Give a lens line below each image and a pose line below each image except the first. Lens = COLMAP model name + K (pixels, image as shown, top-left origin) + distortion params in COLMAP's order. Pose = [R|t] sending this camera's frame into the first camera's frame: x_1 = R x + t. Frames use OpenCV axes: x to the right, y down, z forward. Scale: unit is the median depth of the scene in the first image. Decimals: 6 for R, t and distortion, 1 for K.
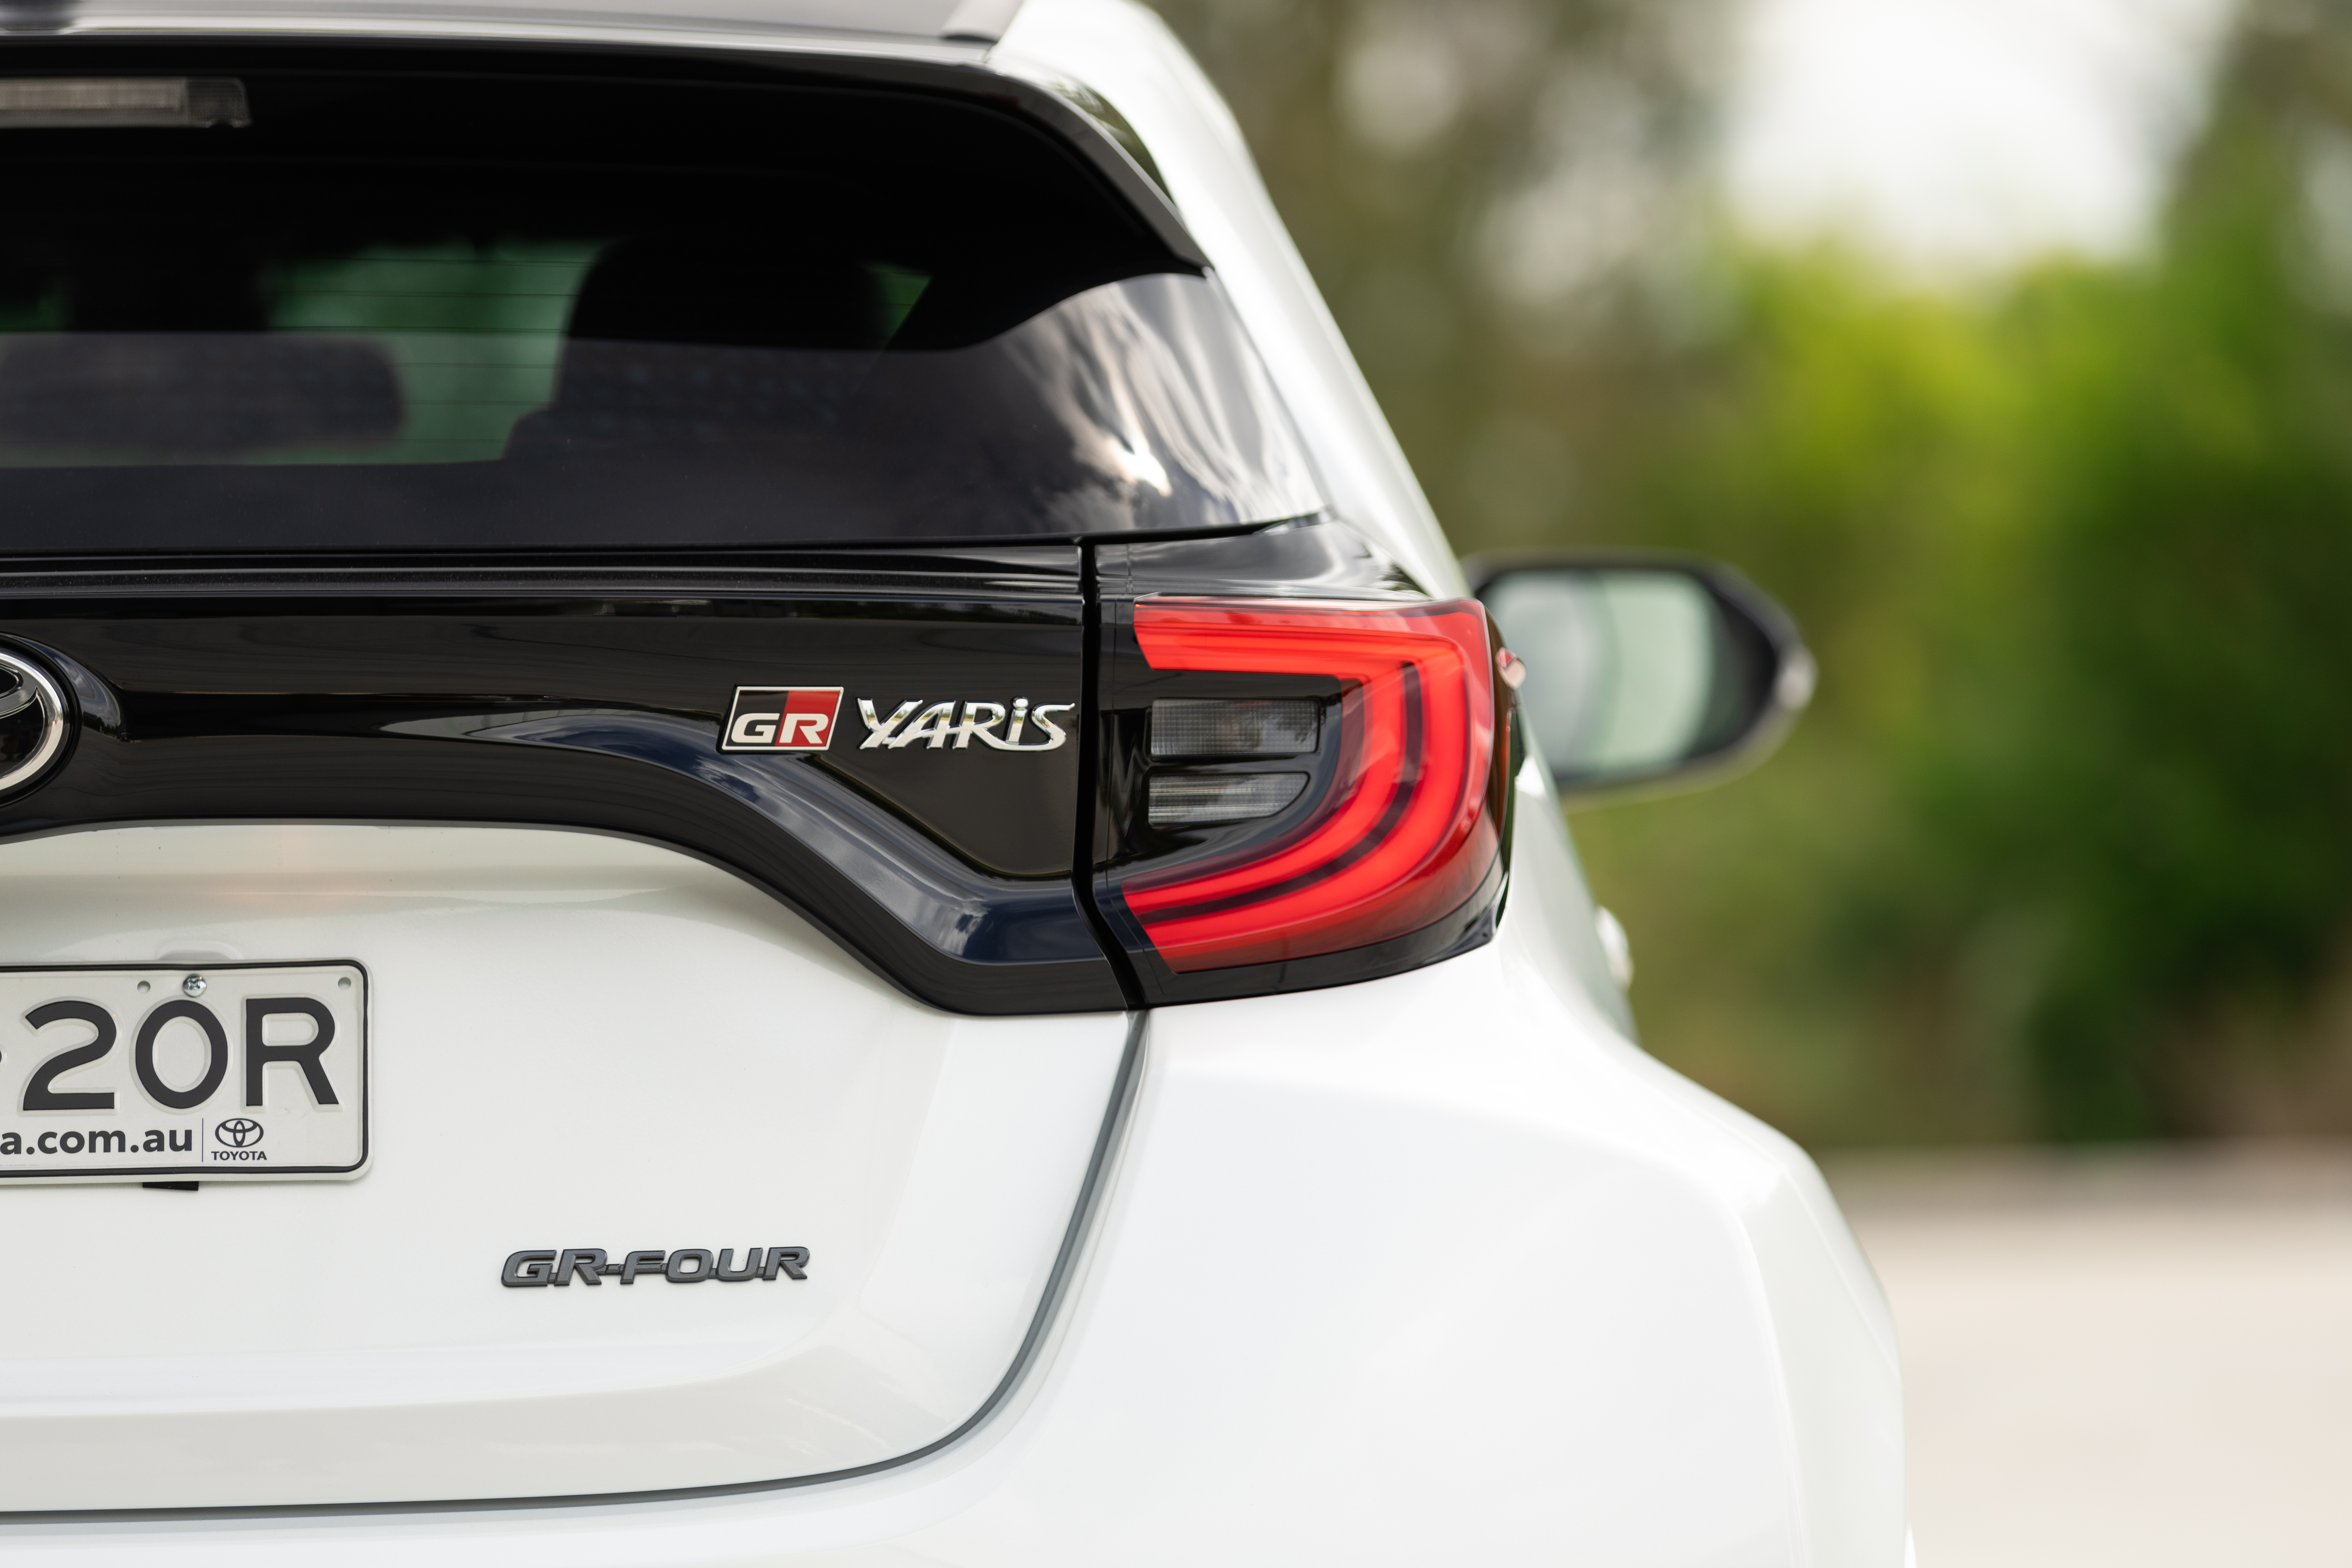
lens RADIAL K [[12810.8, 0, 1189.7], [0, 12810.8, 779.8], [0, 0, 1]] dist [0.086557, 0.000000]
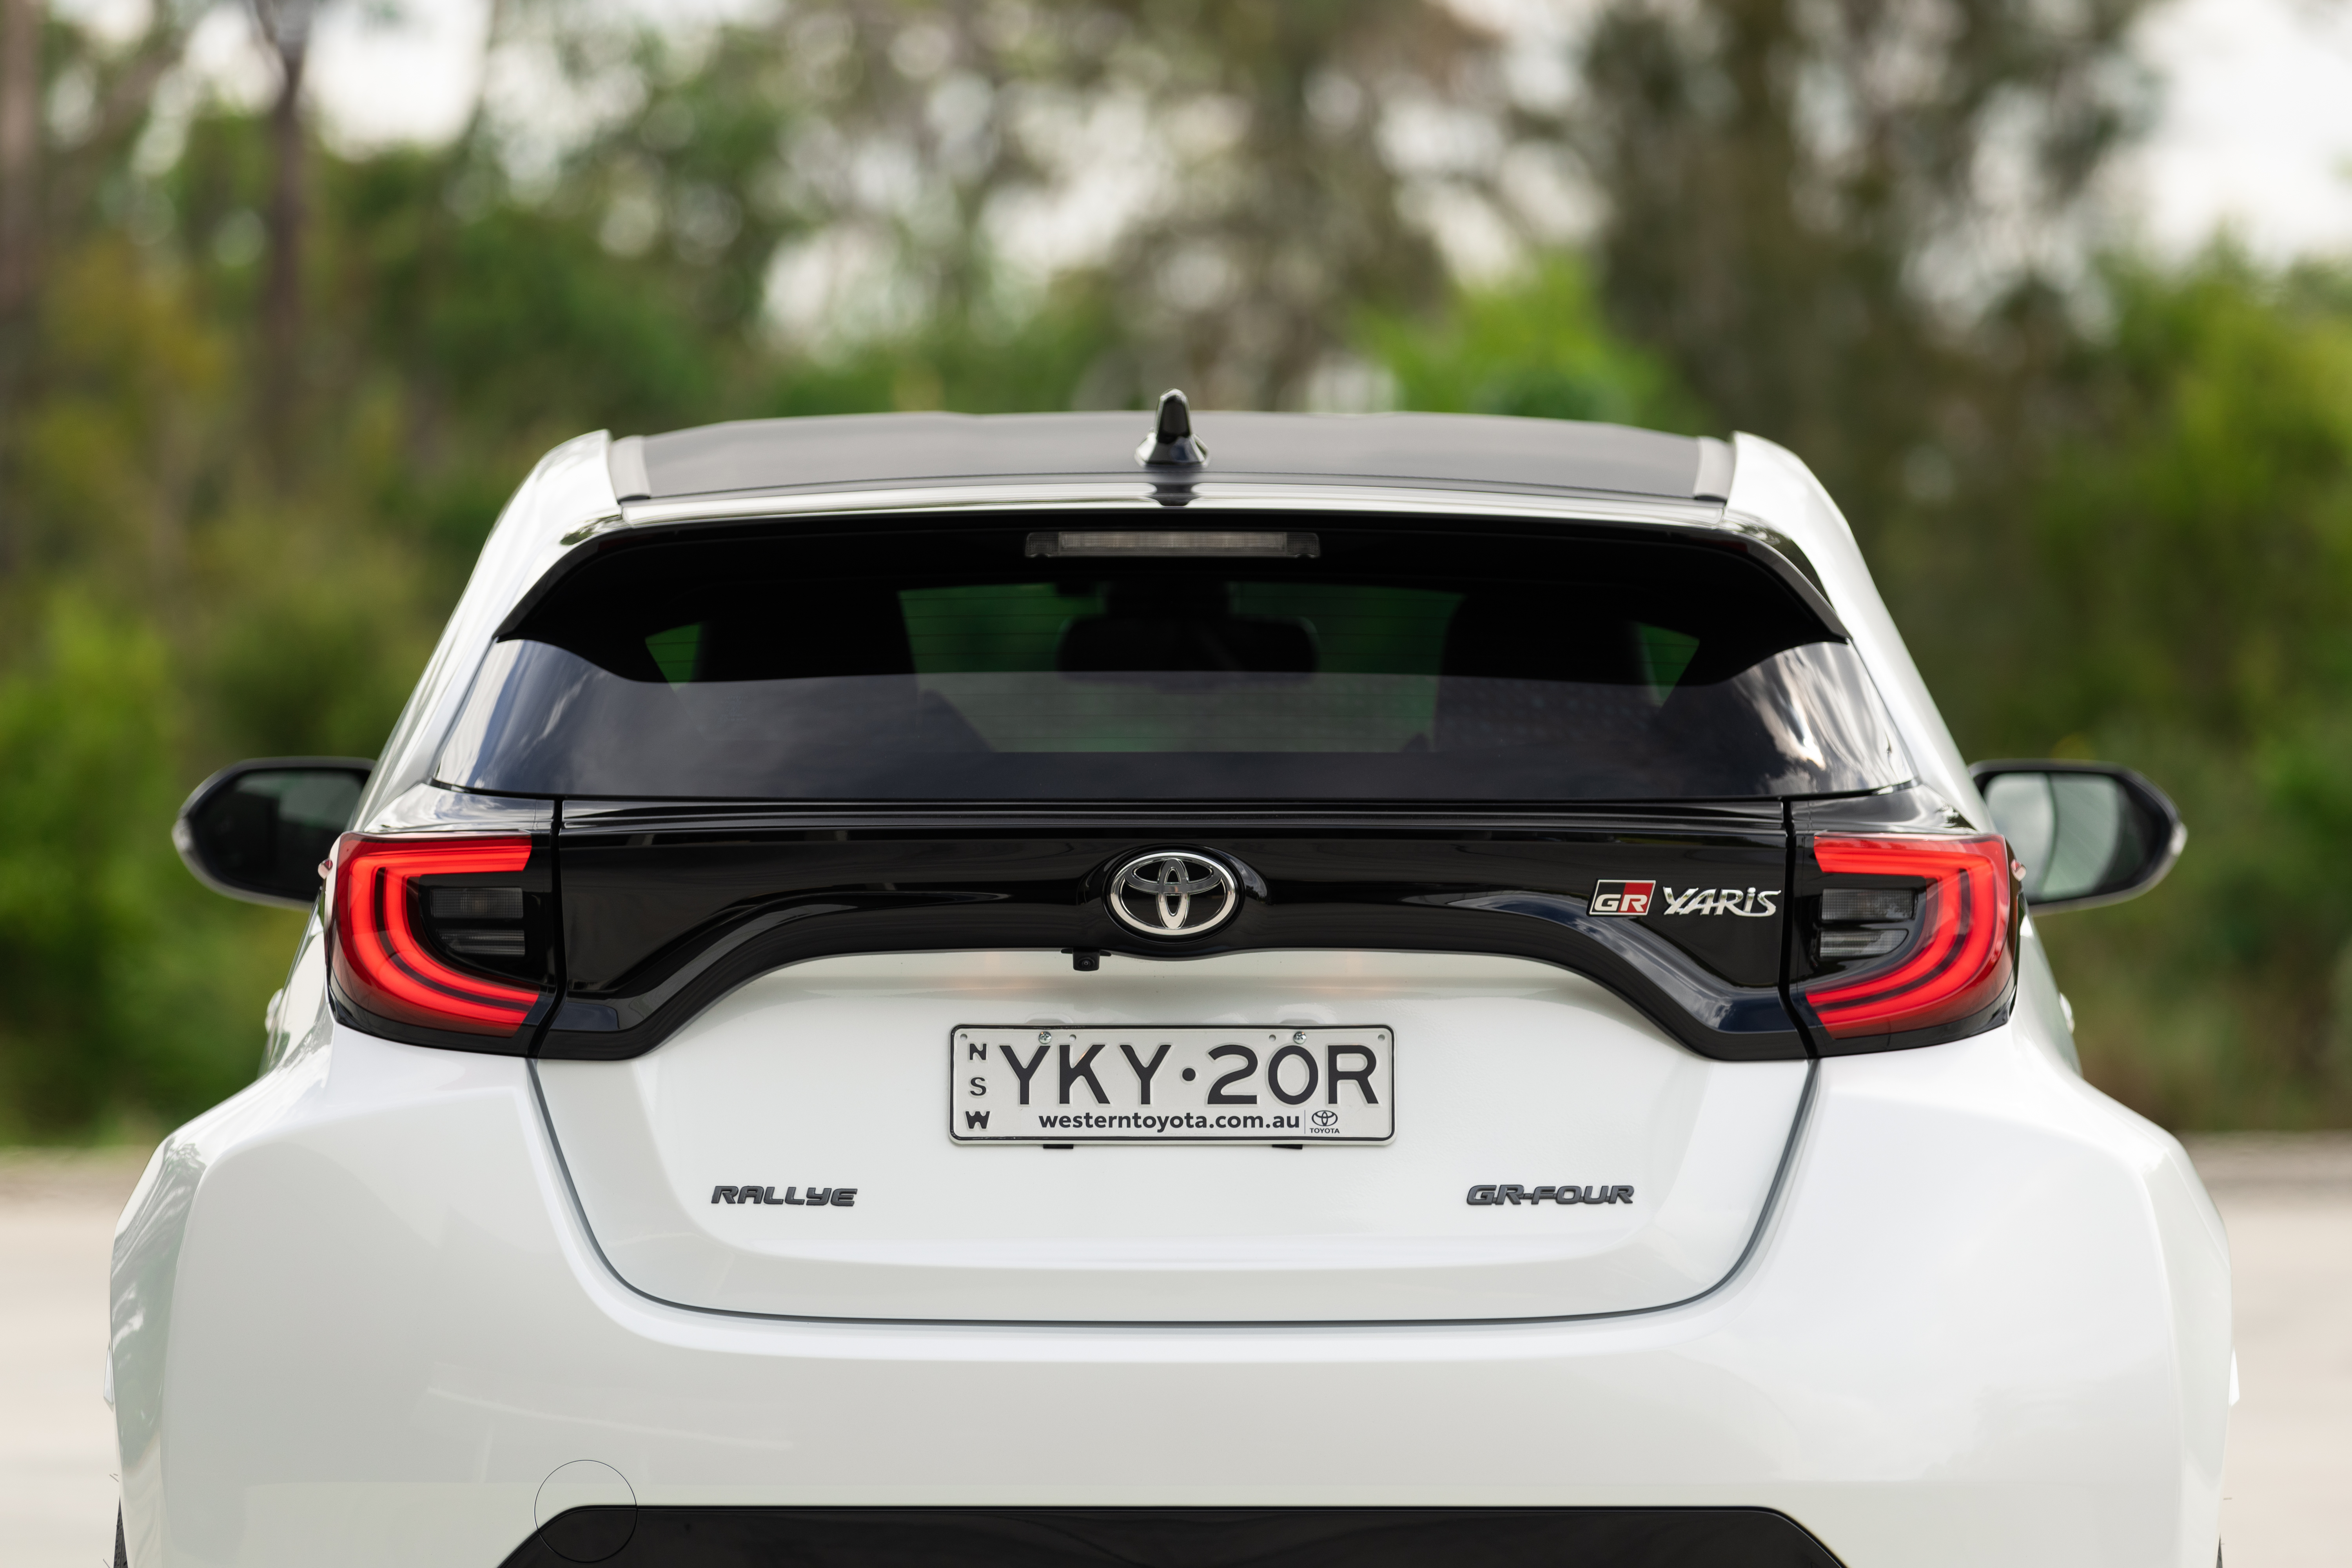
lens RADIAL K [[12810.8, 0, 1182.6], [0, 12810.8, 778.8], [0, 0, 1]] dist [0.086557, 0.000000]
pose [[0.999426, 0.015437, -0.030160, -0.039636], [-0.015333, 0.999876, 0.003691, -0.027552], [0.030214, -0.003227, 0.999538, -0.835524]]
